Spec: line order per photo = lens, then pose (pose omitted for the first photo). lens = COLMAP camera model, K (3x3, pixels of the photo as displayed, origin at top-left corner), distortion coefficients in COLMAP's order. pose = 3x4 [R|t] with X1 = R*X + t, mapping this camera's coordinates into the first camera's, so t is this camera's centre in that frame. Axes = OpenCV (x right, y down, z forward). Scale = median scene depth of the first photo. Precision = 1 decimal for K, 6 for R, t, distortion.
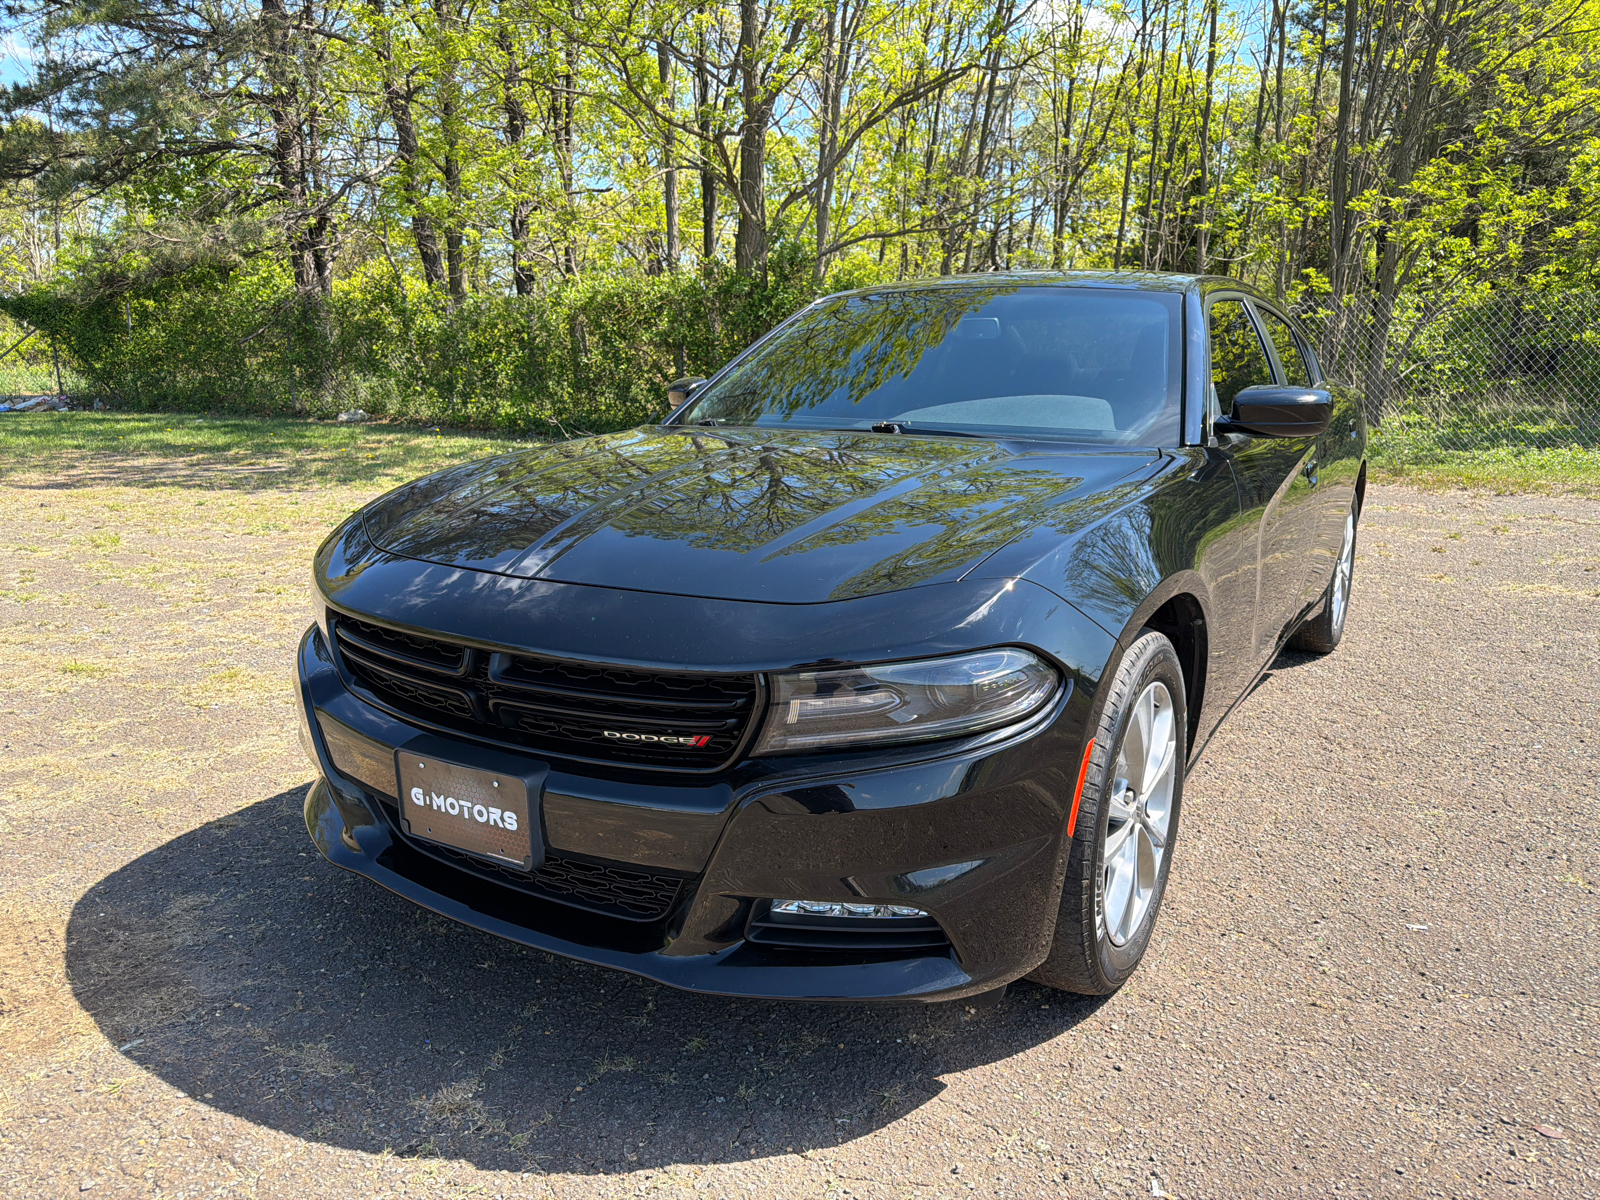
lens RADIAL K [[1201.8, 0, 793.6], [0, 1201.8, 623.8], [0, 0, 1]] dist [0.005916, -0.010731]
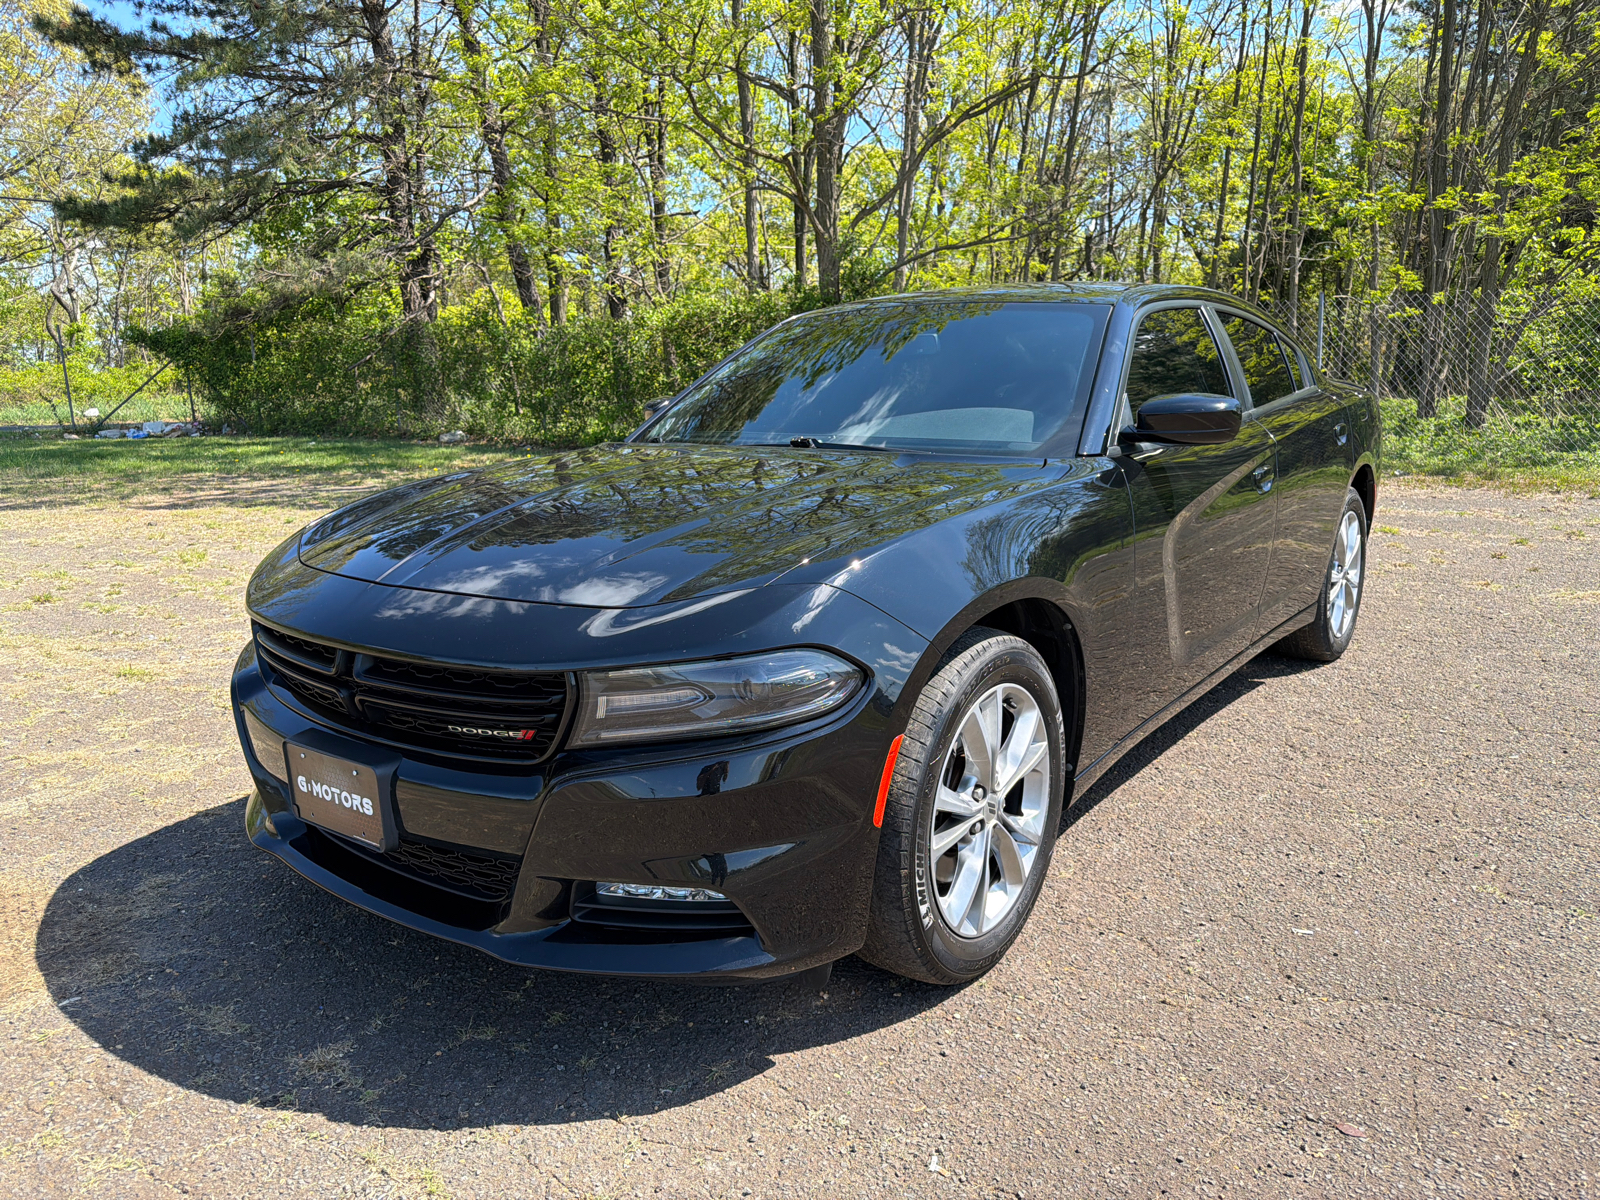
lens RADIAL K [[1201.8, 0, 793.6], [0, 1201.8, 623.8], [0, 0, 1]] dist [0.005916, -0.010731]
pose [[0.994178, -0.001422, -0.107741, 0.109438], [0.000362, 0.999951, -0.009860, 0.002966], [0.107750, 0.009763, 0.994130, -0.023351]]
